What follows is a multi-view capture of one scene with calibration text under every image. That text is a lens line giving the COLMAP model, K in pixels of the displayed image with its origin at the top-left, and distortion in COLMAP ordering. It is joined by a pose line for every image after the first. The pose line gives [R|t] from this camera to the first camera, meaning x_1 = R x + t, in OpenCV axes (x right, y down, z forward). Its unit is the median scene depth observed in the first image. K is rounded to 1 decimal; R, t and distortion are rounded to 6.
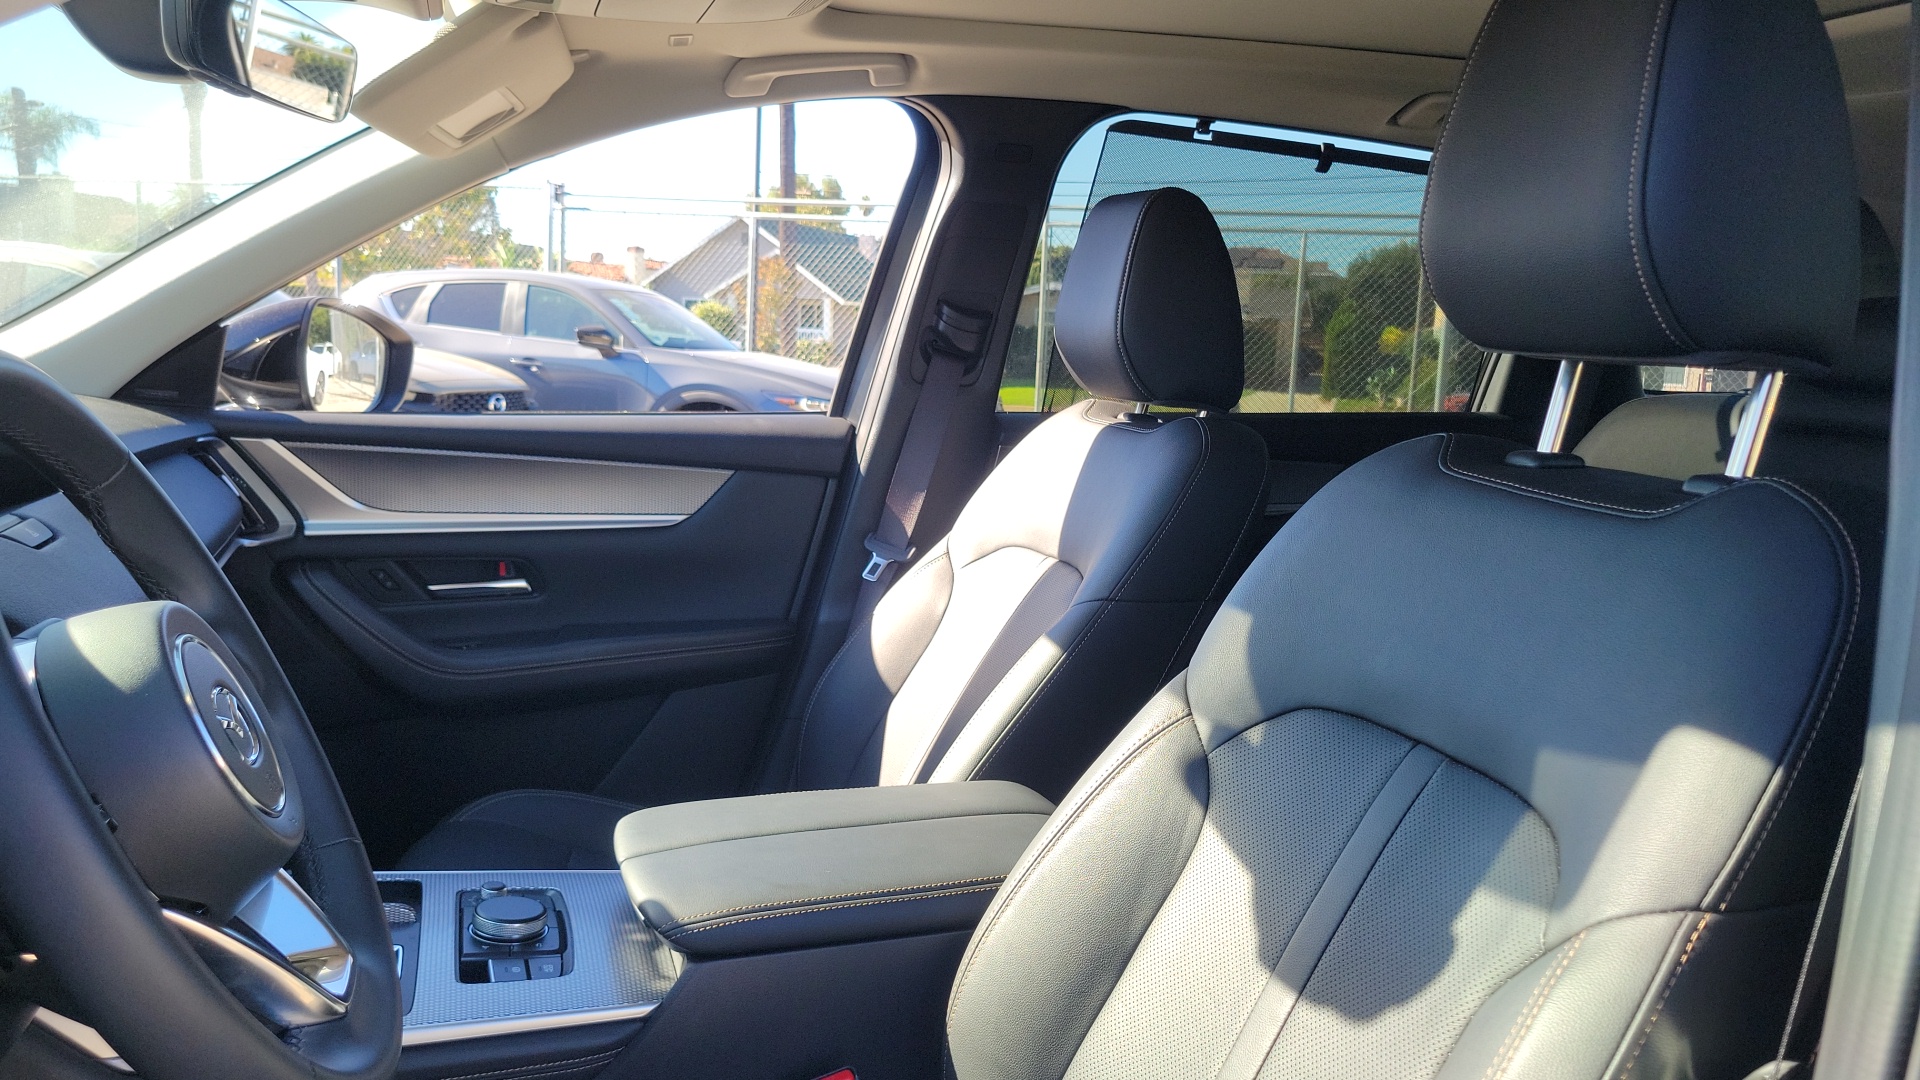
lens RADIAL K [[1484.7, 0, 967.2], [0, 1484.7, 542.1], [0, 0, 1]] dist [0.028730, -0.025214]
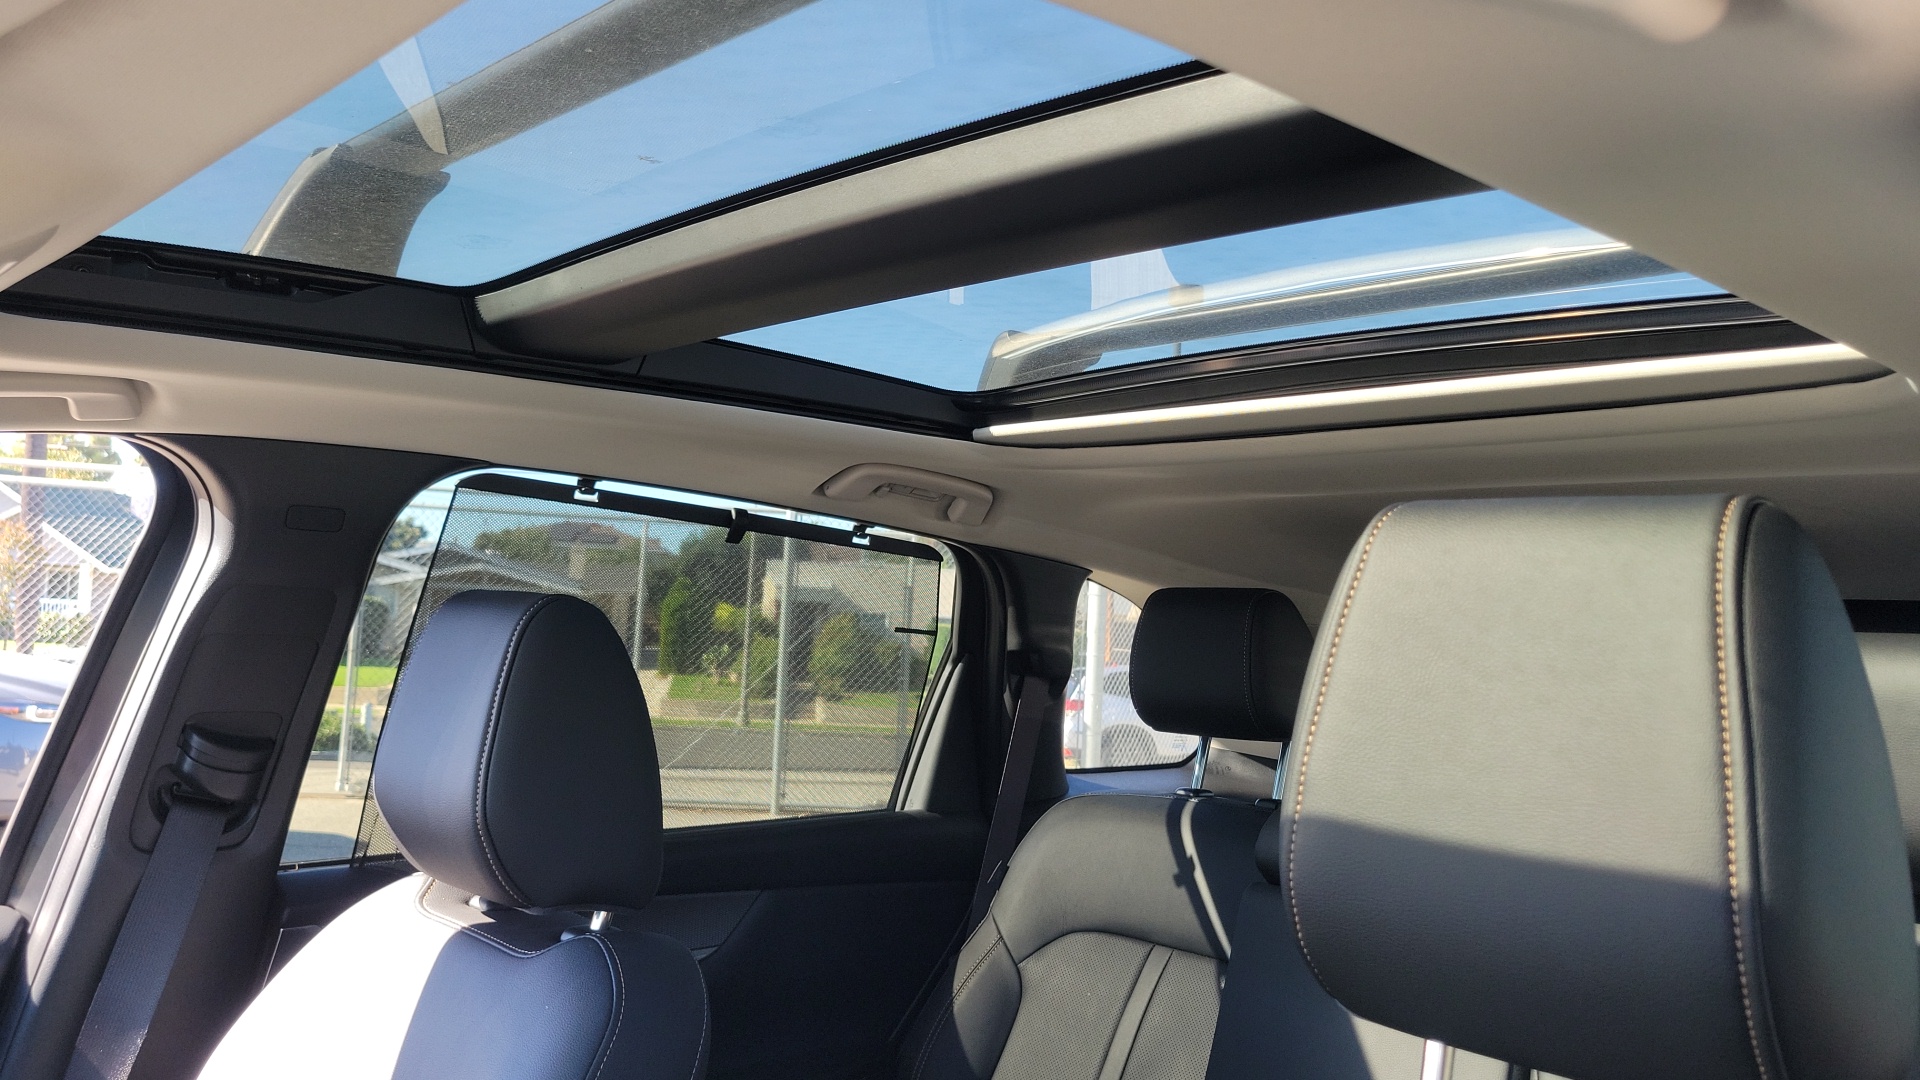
lens RADIAL K [[1484.7, 0, 974.0], [0, 1484.7, 543.6], [0, 0, 1]] dist [0.028730, -0.025214]
pose [[0.903322, 0.031982, 0.427768, 0.010610], [0.045686, 0.984372, -0.170072, -0.108126], [-0.426523, 0.173172, 0.887744, 0.232471]]
